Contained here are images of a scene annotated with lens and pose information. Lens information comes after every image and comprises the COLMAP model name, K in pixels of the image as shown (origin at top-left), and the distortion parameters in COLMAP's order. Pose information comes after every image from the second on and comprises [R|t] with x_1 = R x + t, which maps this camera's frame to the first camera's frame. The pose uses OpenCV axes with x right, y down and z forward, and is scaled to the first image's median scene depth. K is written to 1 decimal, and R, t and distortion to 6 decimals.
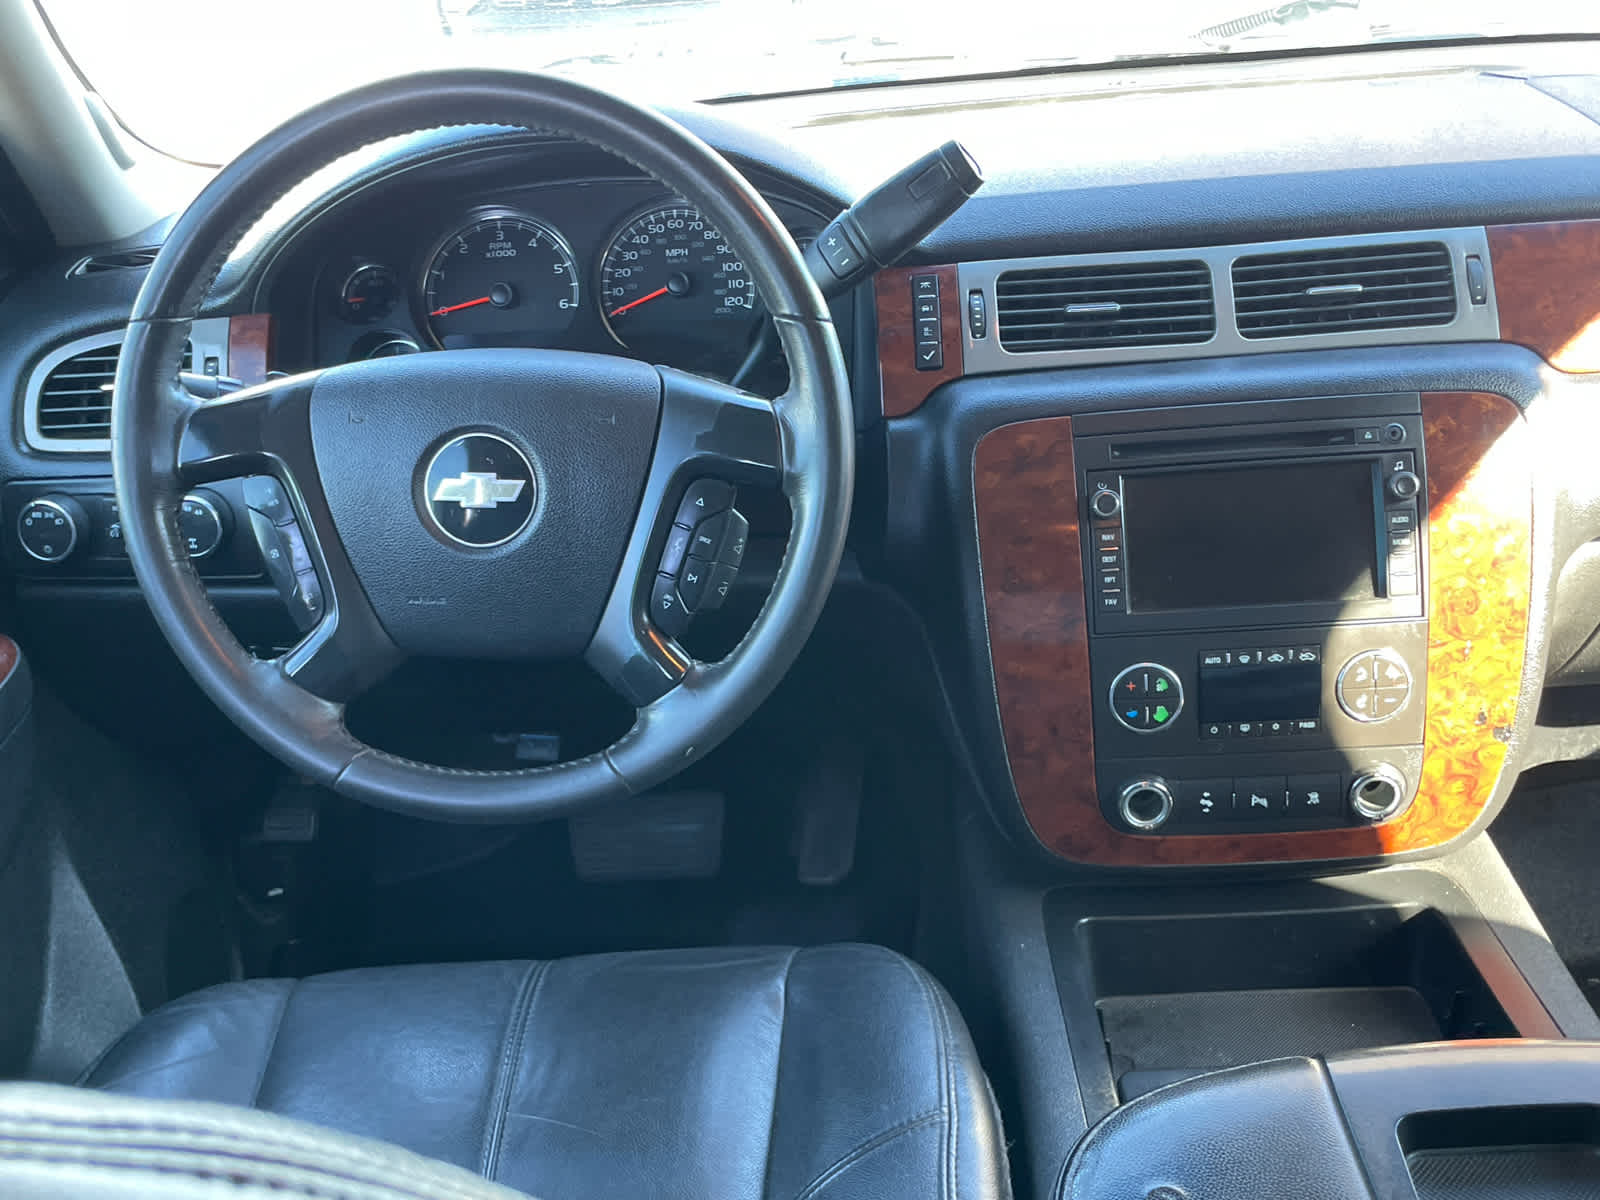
lens RADIAL K [[1640.6, 0, 827.0], [0, 1640.6, 588.2], [0, 0, 1]] dist [0.115659, -0.192633]
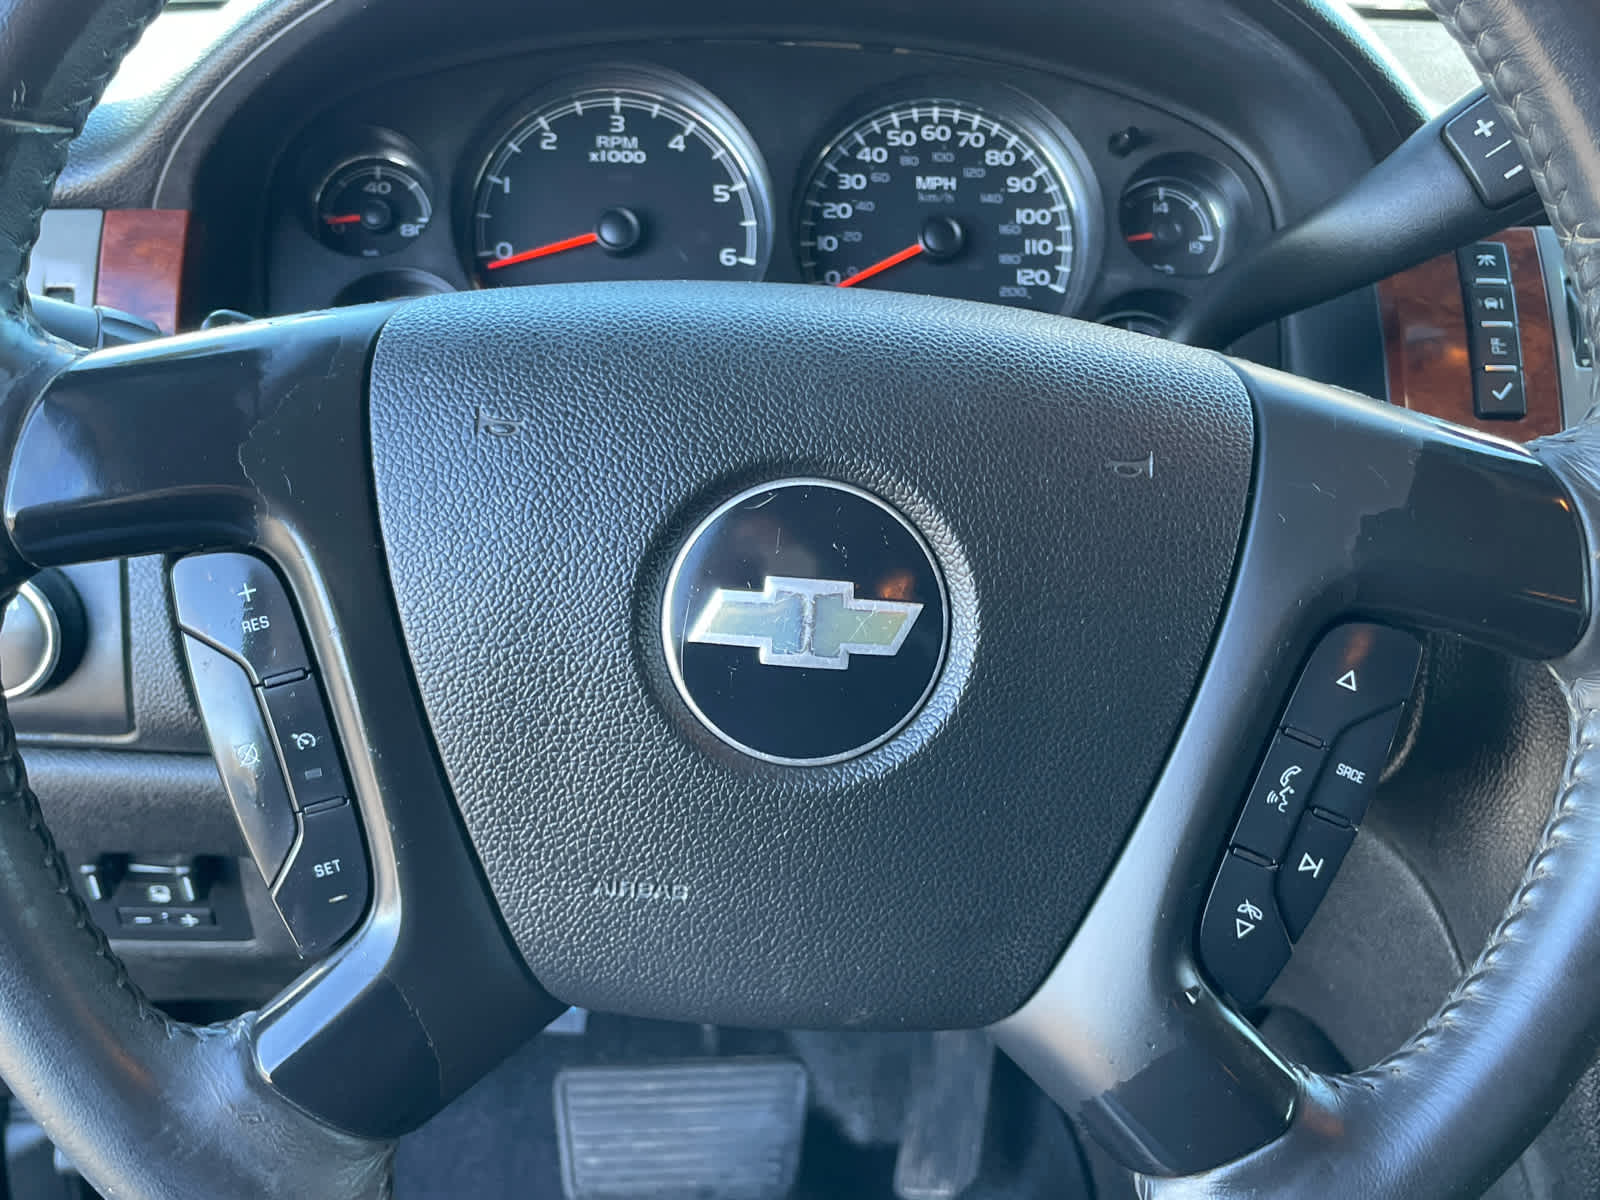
lens RADIAL K [[1555.1, 0, 800.0], [0, 1555.1, 600.0], [0, 0, 1]] dist [0.010283, 0.010938]
pose [[0.986217, 0.056493, 0.155514, -0.210889], [-0.050333, 0.997795, -0.043273, -0.037950], [-0.157616, 0.034849, 0.986885, 0.494165]]
